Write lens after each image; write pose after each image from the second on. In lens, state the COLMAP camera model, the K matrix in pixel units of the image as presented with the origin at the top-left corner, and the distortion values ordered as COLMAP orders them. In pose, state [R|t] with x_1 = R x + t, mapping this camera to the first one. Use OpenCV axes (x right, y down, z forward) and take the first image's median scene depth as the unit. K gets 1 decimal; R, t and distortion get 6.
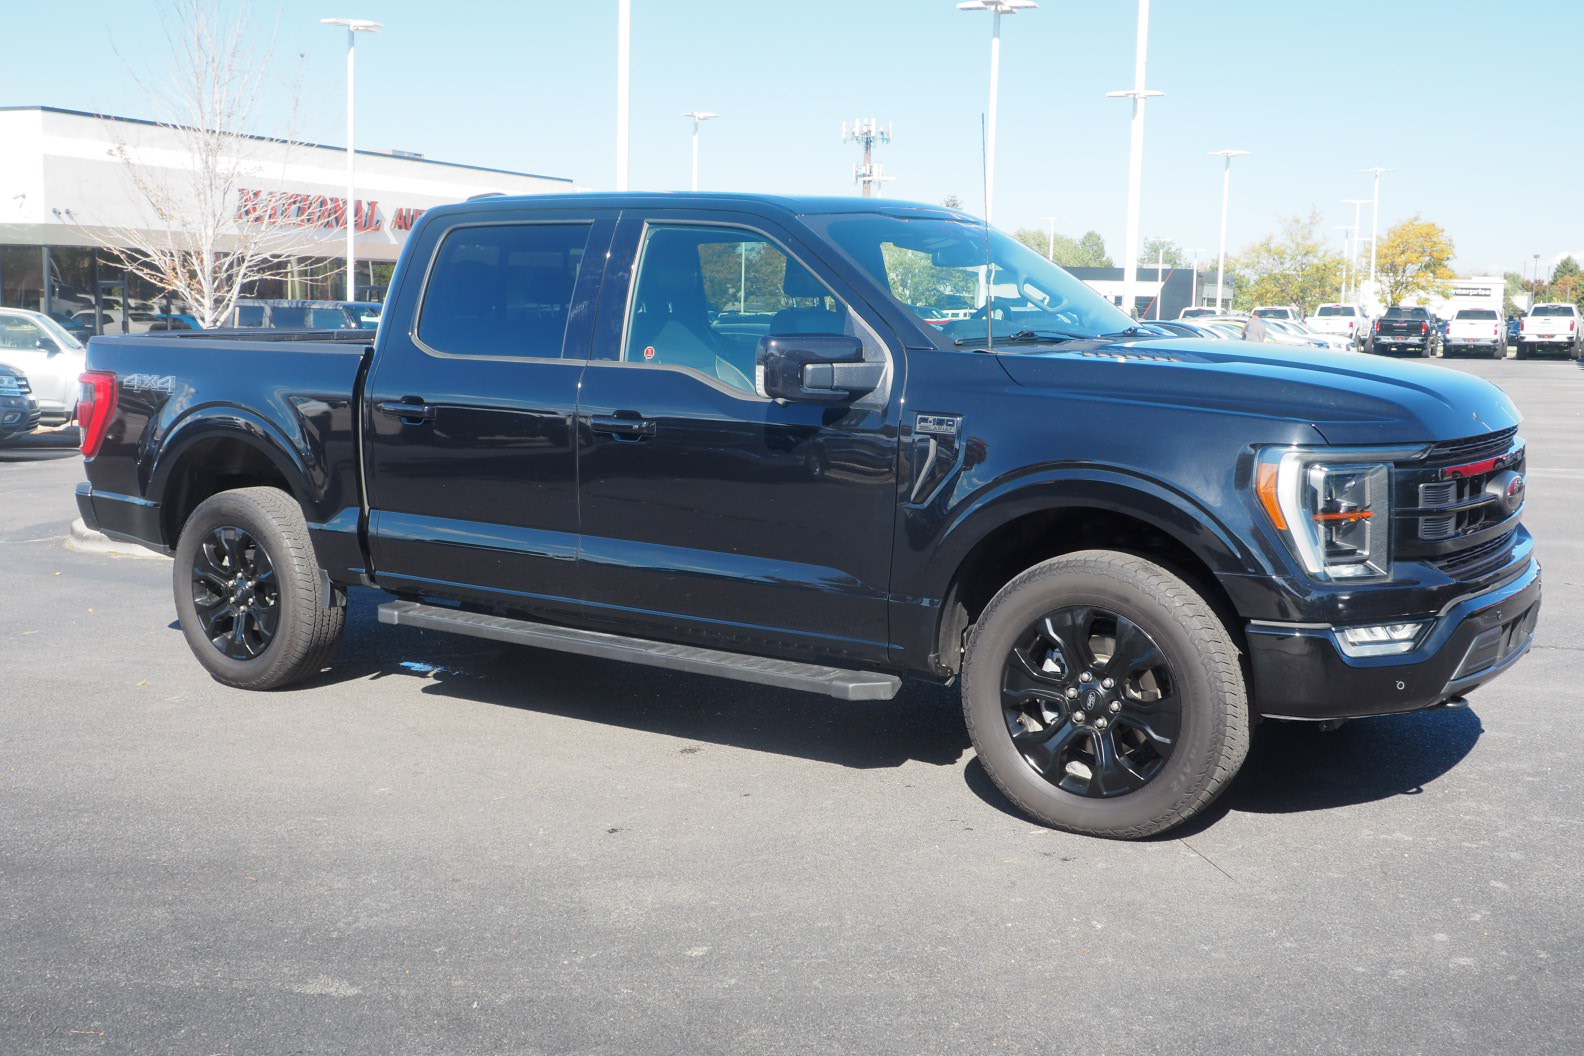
lens RADIAL K [[1716.0, 0, 795.6], [0, 1716.0, 517.0], [0, 0, 1]] dist [-0.006213, 0.000000]
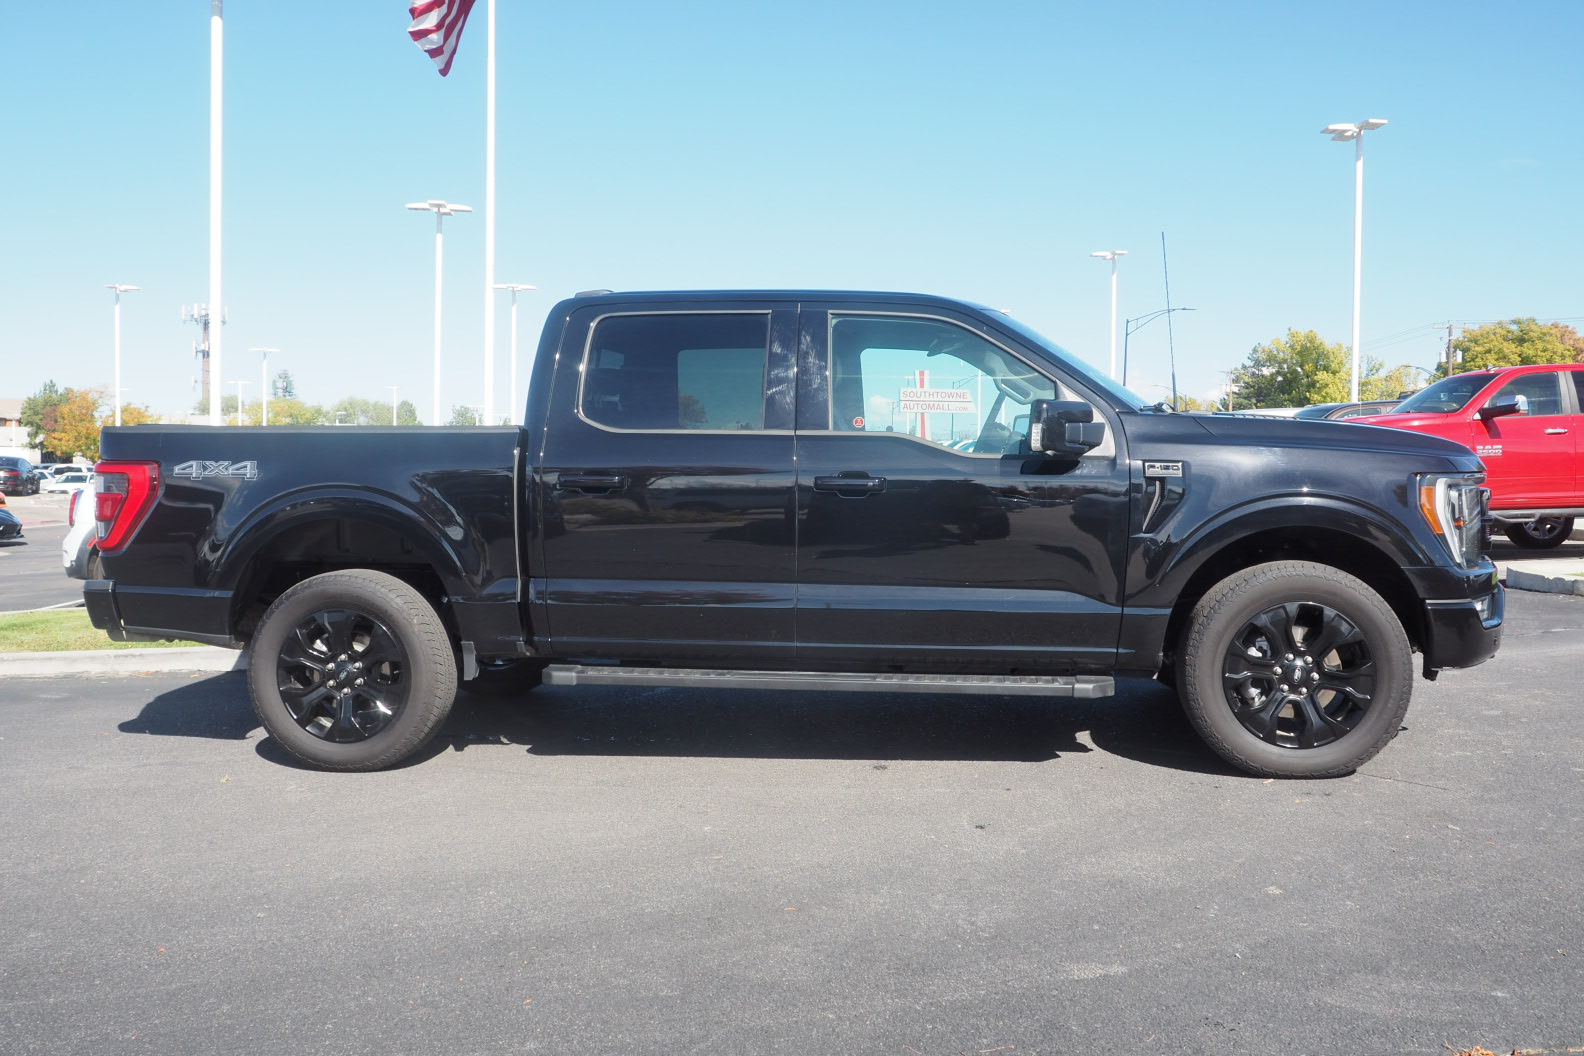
lens RADIAL K [[1345.2, 0, 800.2], [0, 1345.2, 520.0], [0, 0, 1]] dist [-0.017455, -0.006322]
pose [[0.885818, -0.027596, 0.463212, -0.581716], [0.064554, 0.995852, -0.064120, 0.027938], [-0.459521, 0.086701, 0.883925, 0.235068]]
